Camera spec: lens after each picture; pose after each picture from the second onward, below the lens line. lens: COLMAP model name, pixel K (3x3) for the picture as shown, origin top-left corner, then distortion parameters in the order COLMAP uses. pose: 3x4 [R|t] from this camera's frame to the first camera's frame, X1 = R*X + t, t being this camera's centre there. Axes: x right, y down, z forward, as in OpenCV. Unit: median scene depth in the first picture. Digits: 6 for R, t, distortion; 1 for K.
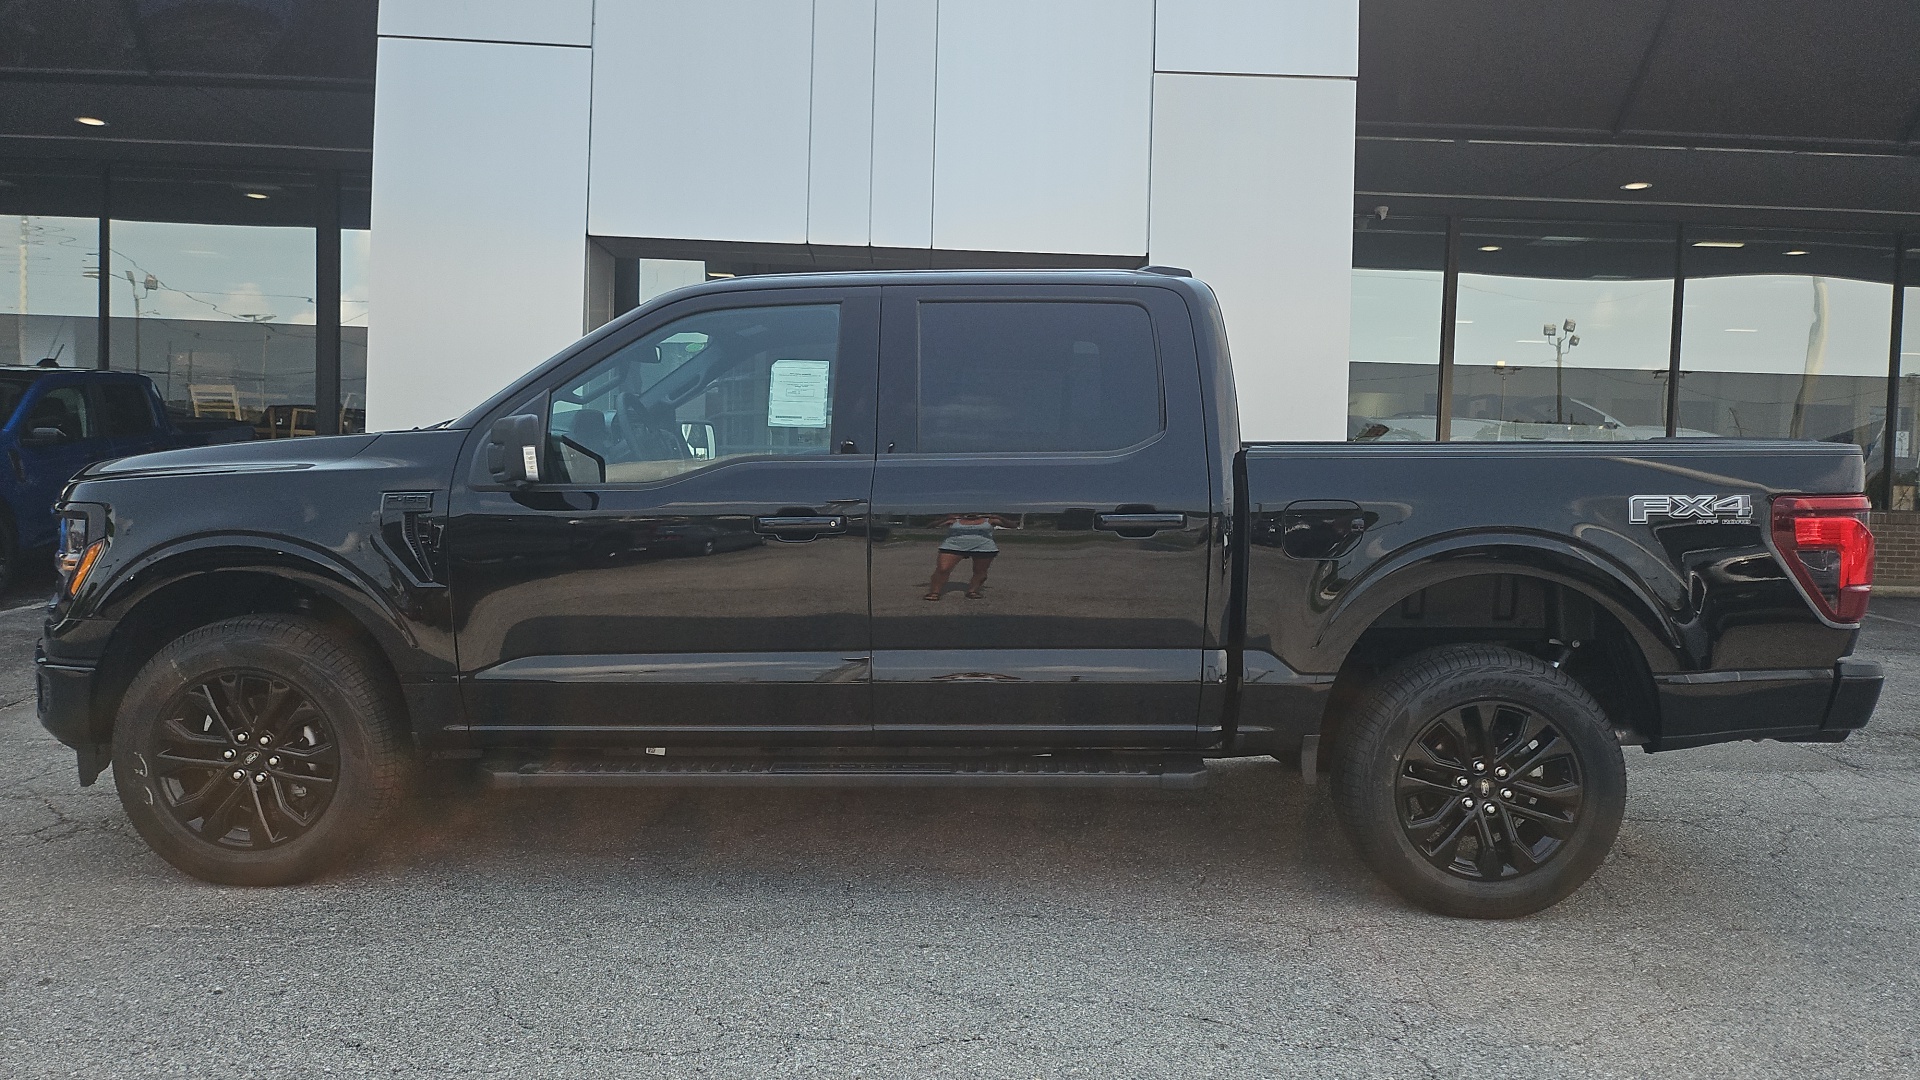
lens RADIAL K [[1378.9, 0, 967.0], [0, 1378.9, 551.9], [0, 0, 1]] dist [0.036450, -0.032845]
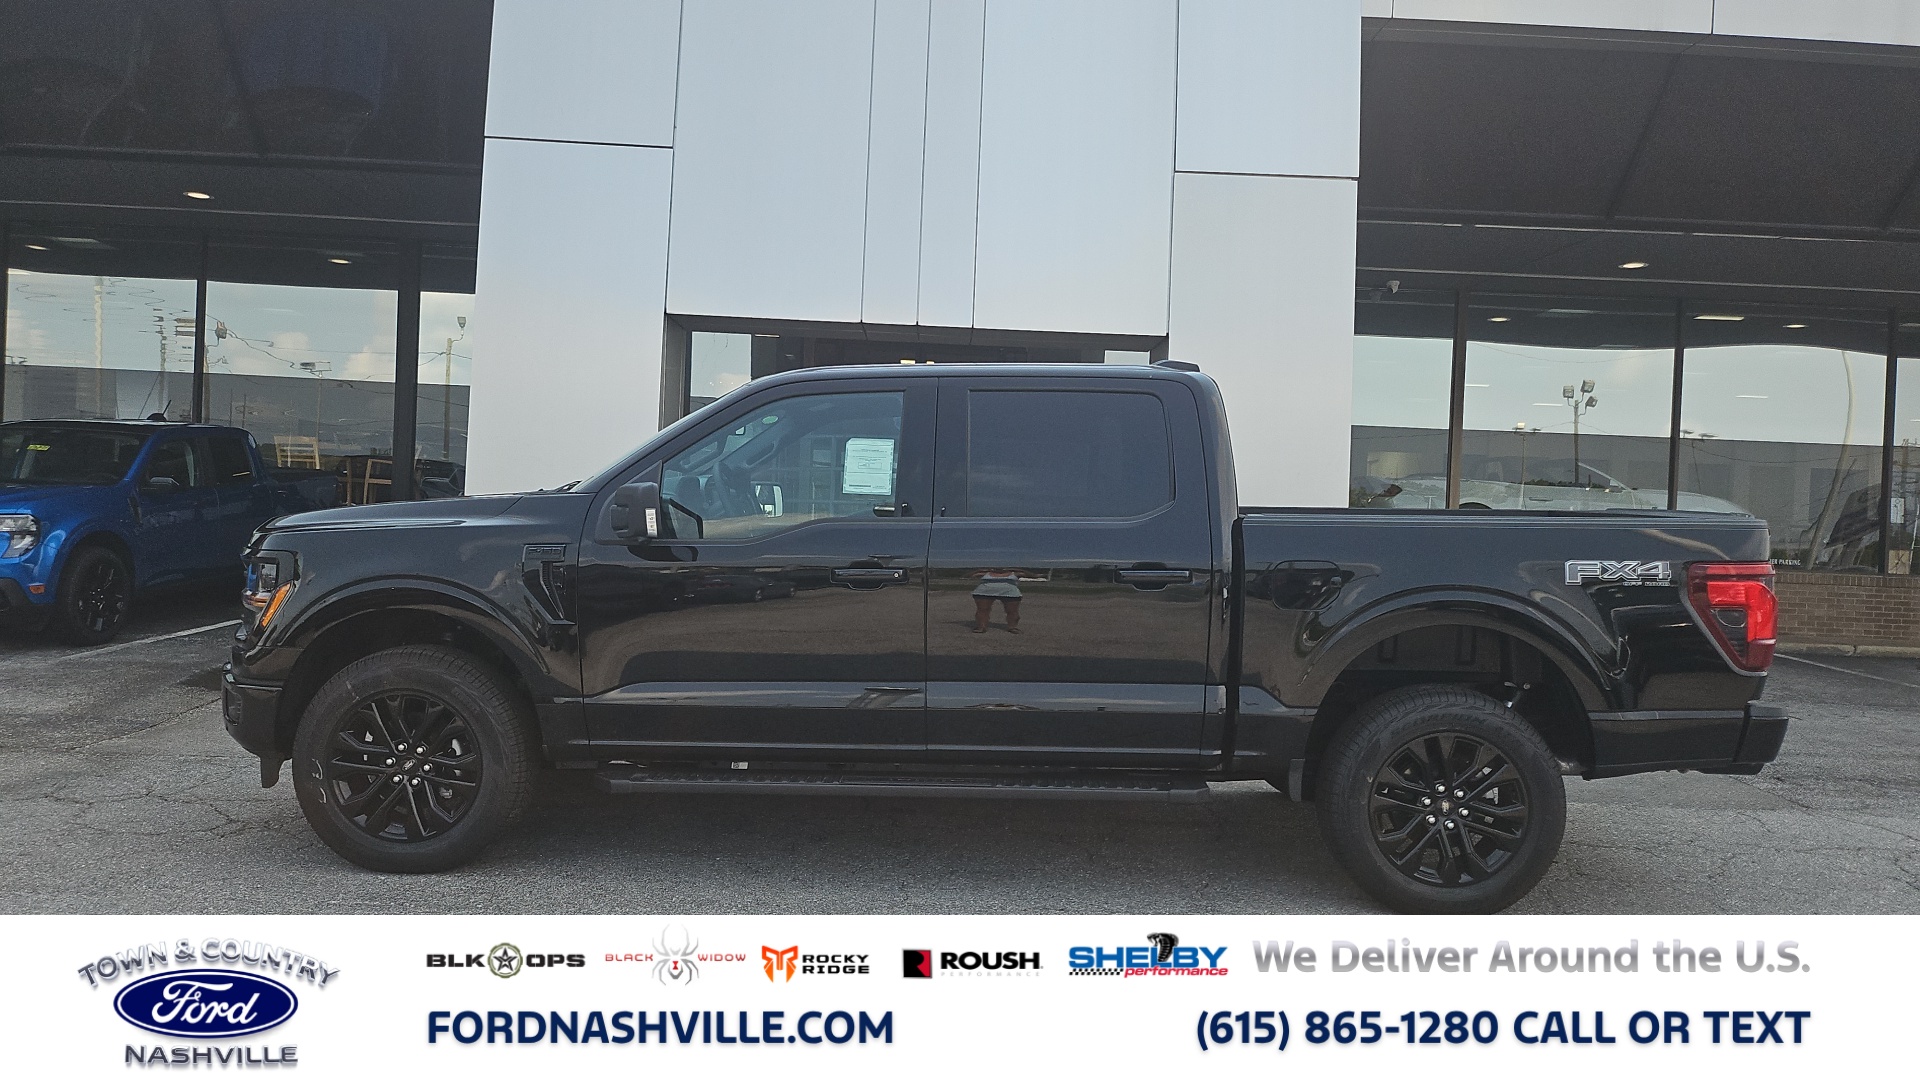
lens RADIAL K [[1436.0, 0, 960.0], [0, 1436.0, 540.0], [0, 0, 1]] dist [0.038971, -0.003488]
pose [[0.999709, 0.012256, -0.020776, -0.015698], [-0.013139, 0.998993, -0.042897, 0.001714], [0.020229, 0.043157, 0.998863, -0.241603]]
